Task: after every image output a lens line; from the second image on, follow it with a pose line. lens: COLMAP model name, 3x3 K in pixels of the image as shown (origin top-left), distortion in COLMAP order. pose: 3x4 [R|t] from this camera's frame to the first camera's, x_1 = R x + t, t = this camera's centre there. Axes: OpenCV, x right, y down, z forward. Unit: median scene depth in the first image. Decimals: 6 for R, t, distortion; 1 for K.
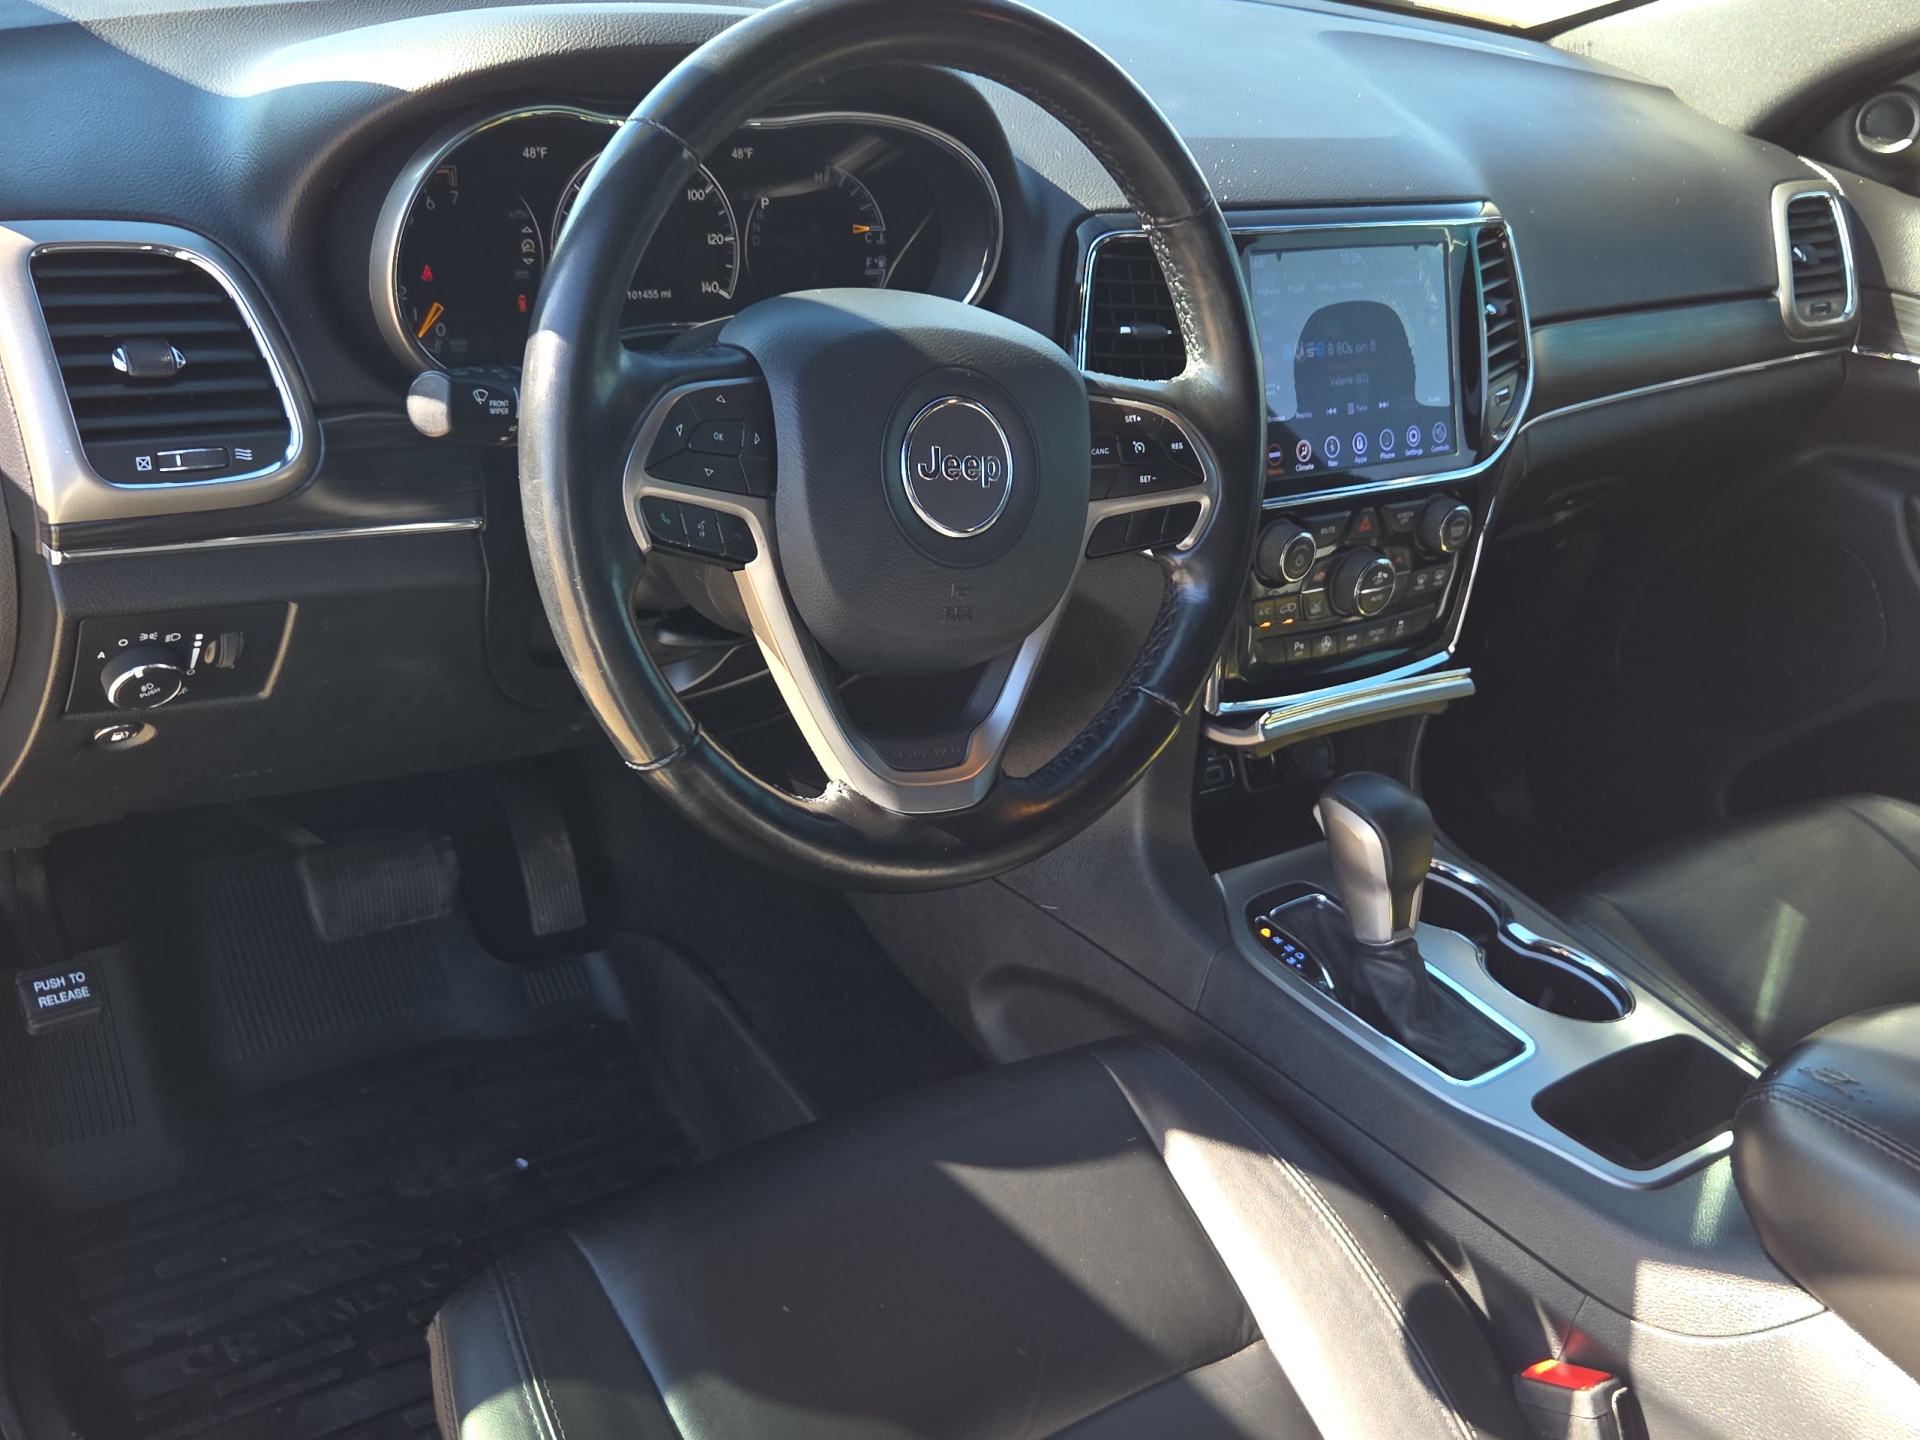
lens RADIAL K [[2034.8, 0, 976.9], [0, 2034.8, 705.8], [0, 0, 1]] dist [0.062437, 0.000000]
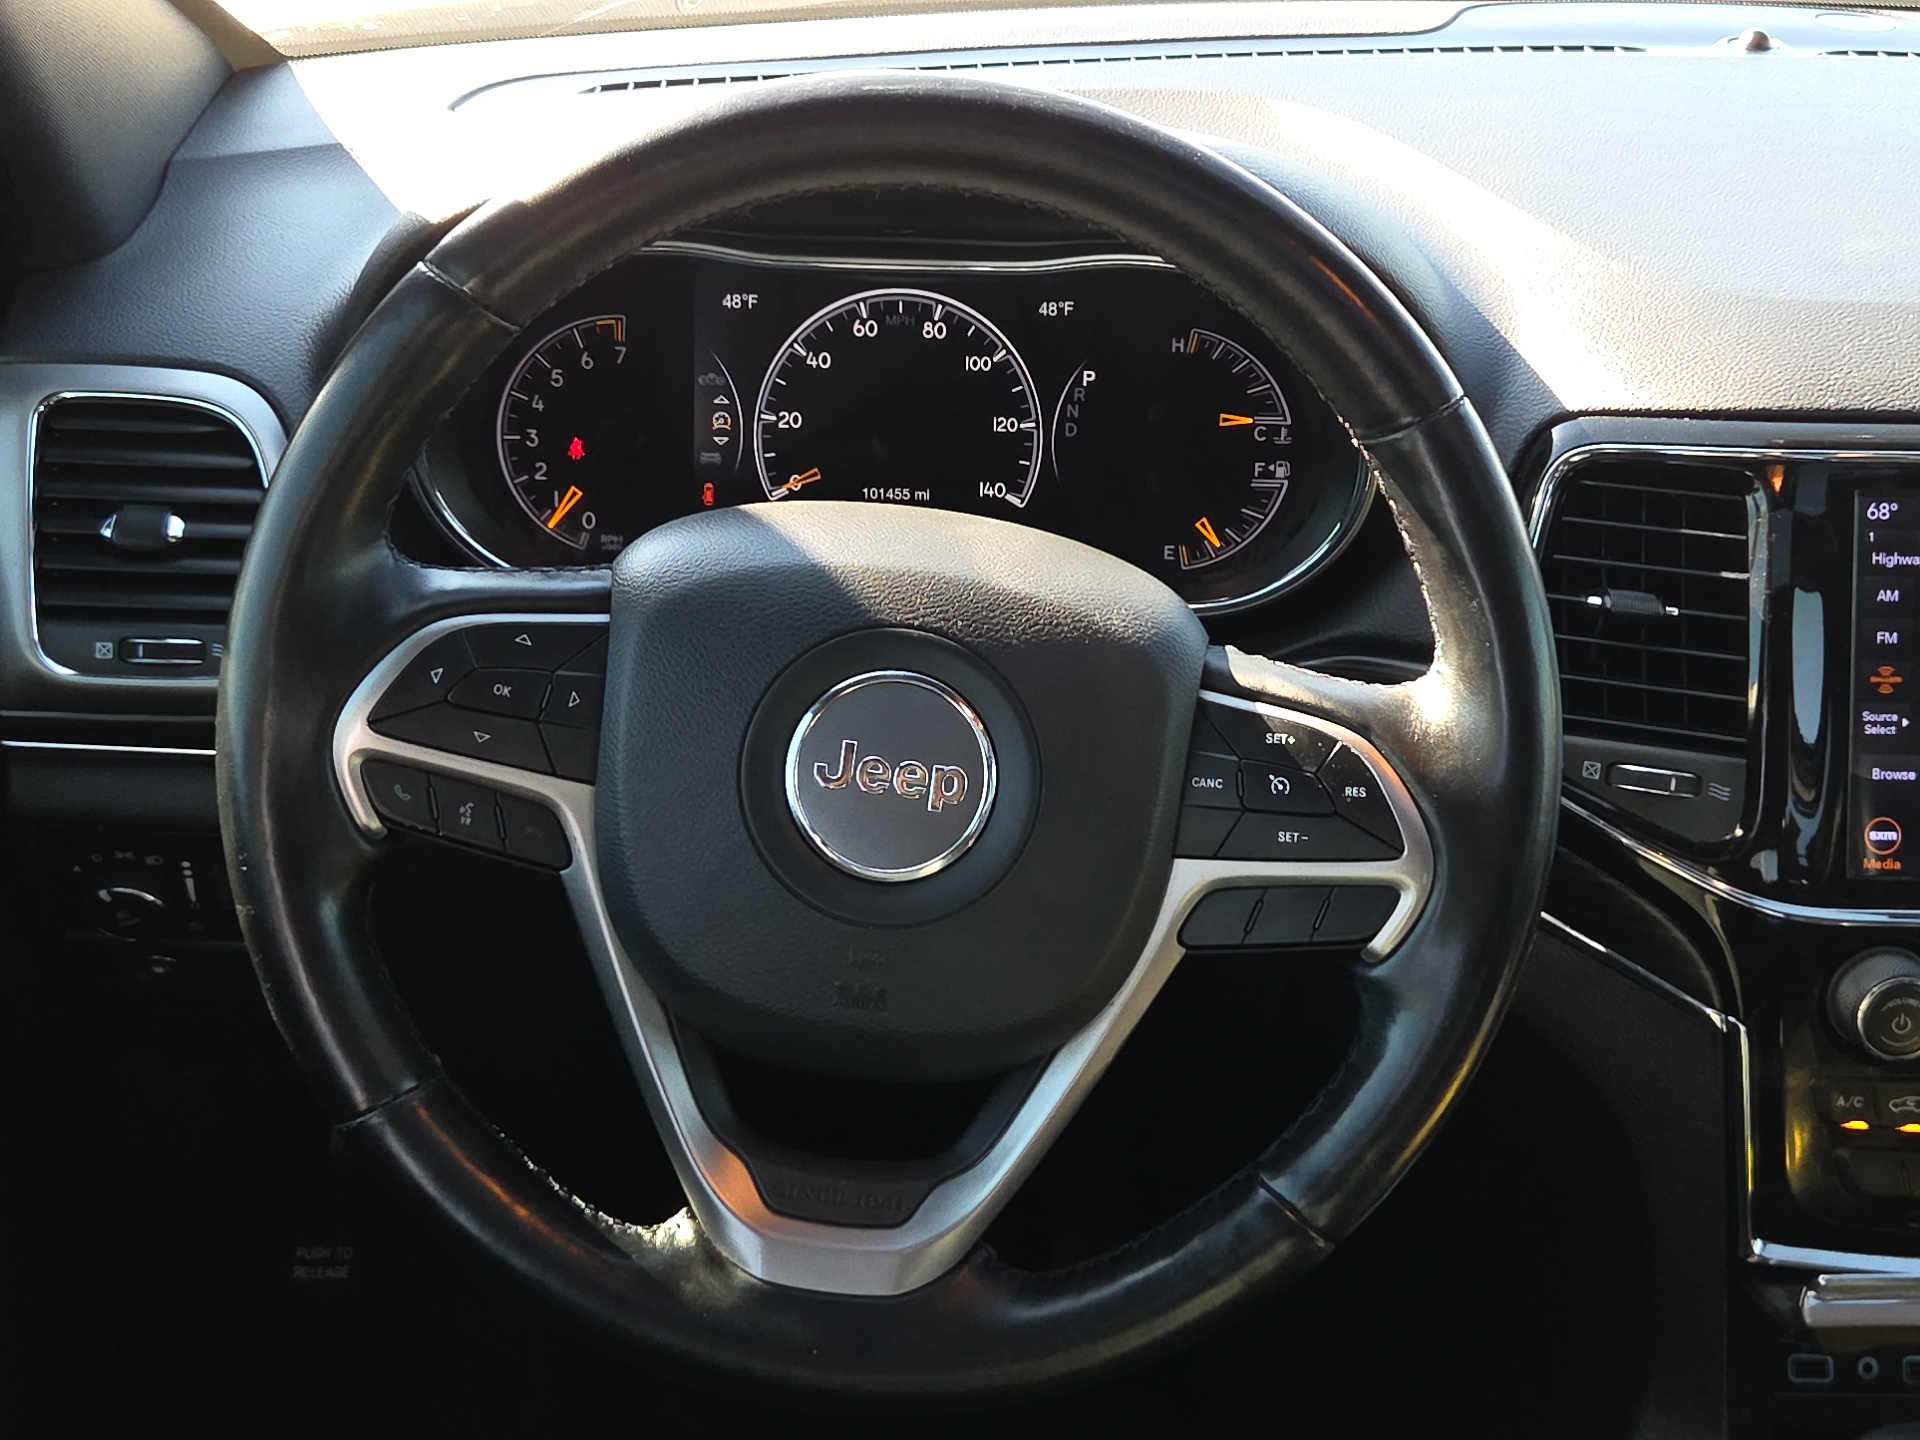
lens RADIAL K [[2711.0, 0, 974.9], [0, 2711.0, 705.8], [0, 0, 1]] dist [0.056798, 0.000000]
pose [[0.805753, 0.113531, -0.581268, 0.430540], [-0.177754, 0.982565, -0.054491, -0.079441], [0.564947, 0.147229, 0.811885, 0.242860]]
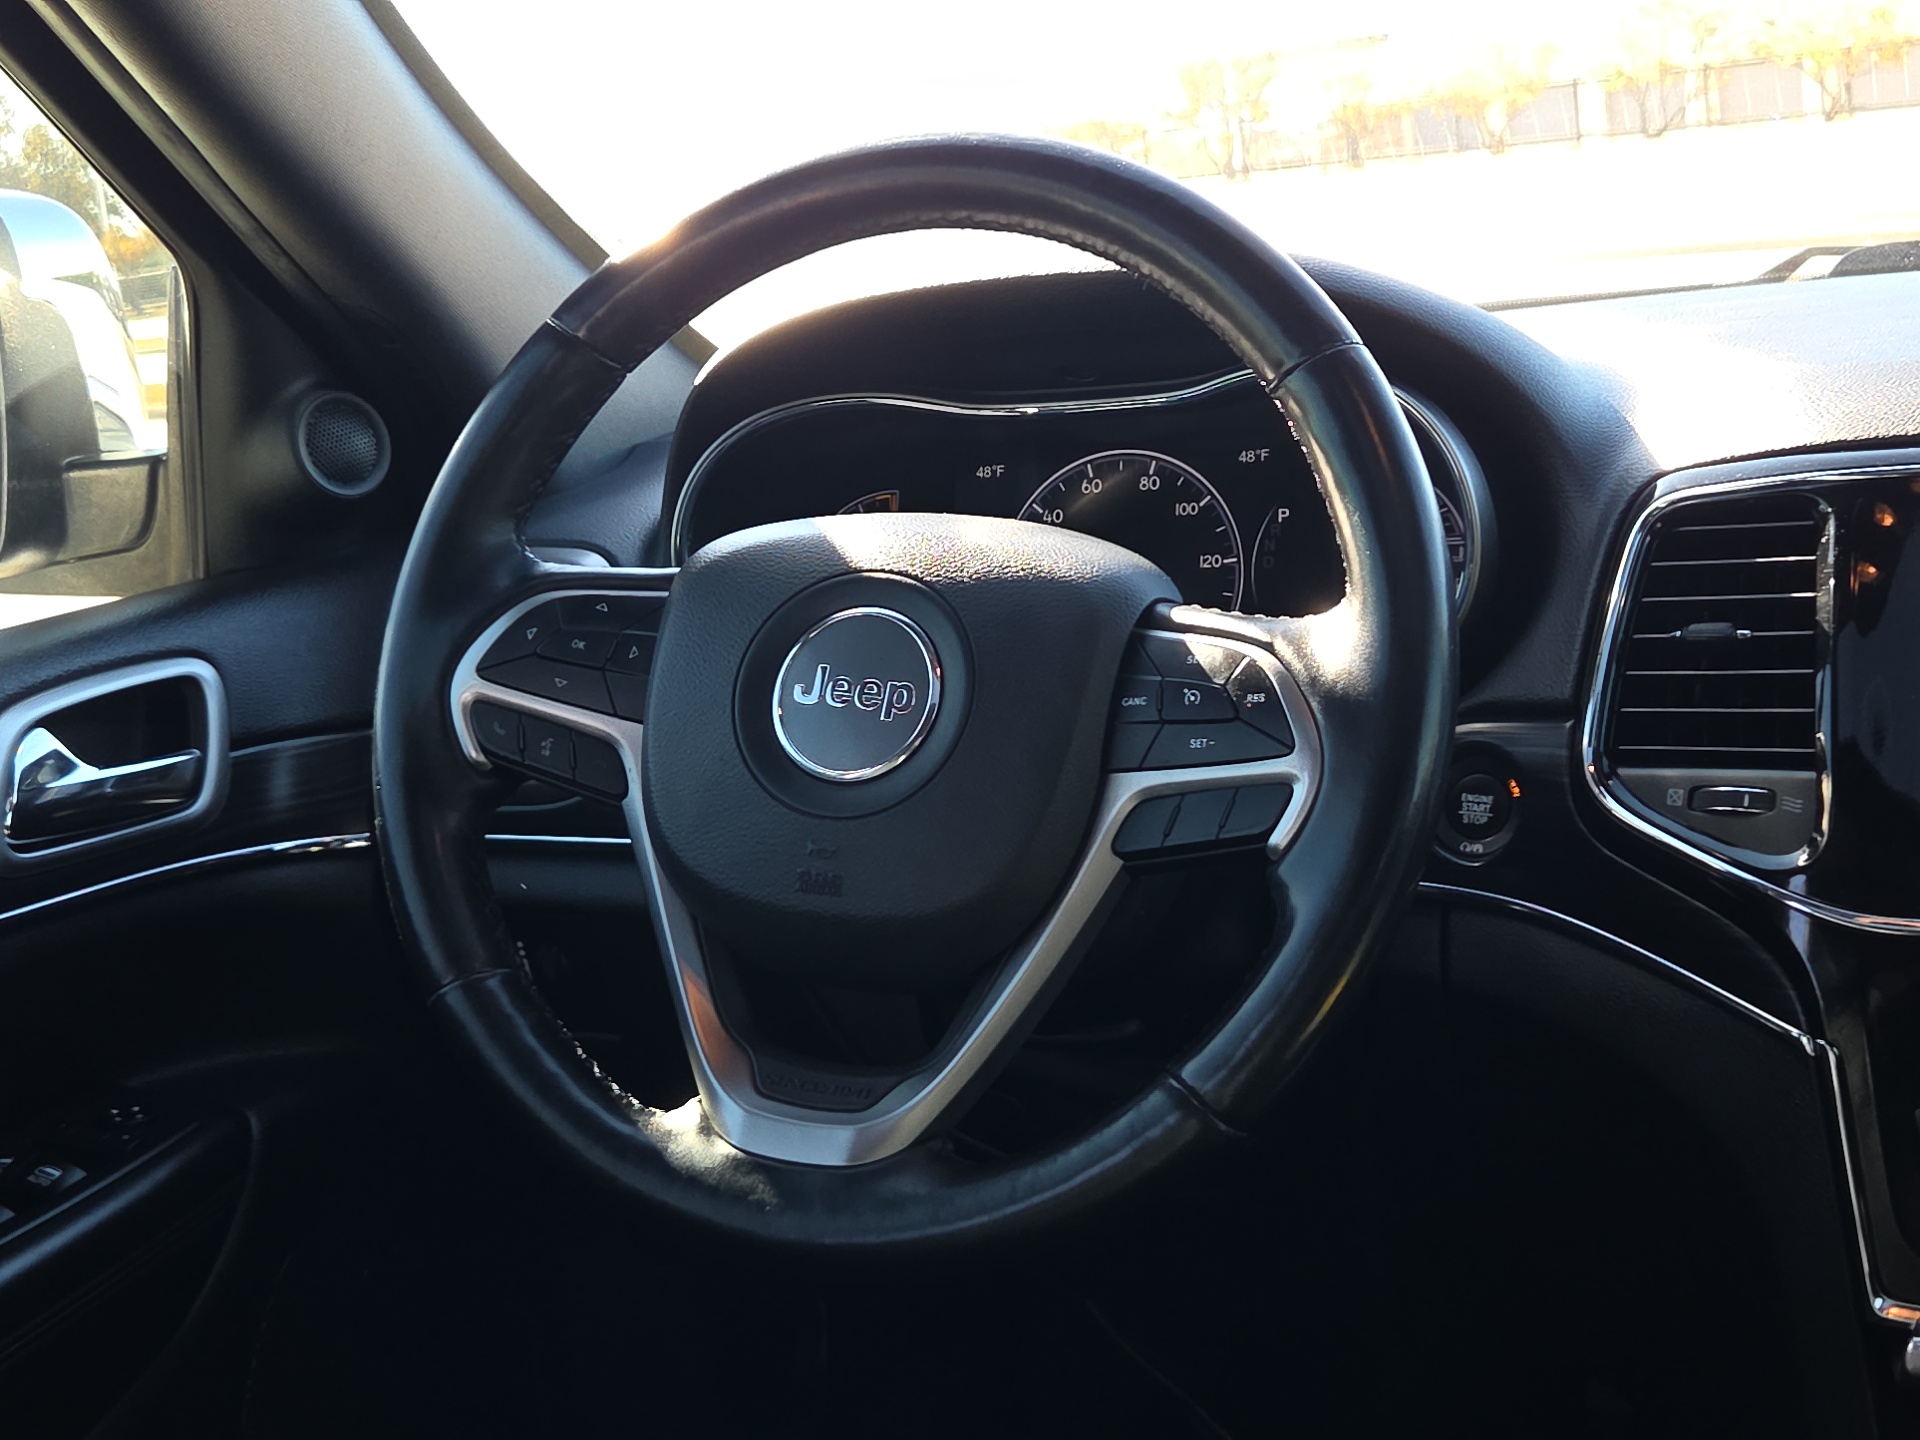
lens RADIAL K [[2711.0, 0, 956.5], [0, 2711.0, 730.6], [0, 0, 1]] dist [0.056798, 0.000000]
pose [[0.501067, -0.075486, -0.862110, 0.728817], [-0.250567, 0.940865, -0.228014, 0.097223], [0.828341, 0.330266, 0.452522, 0.473053]]
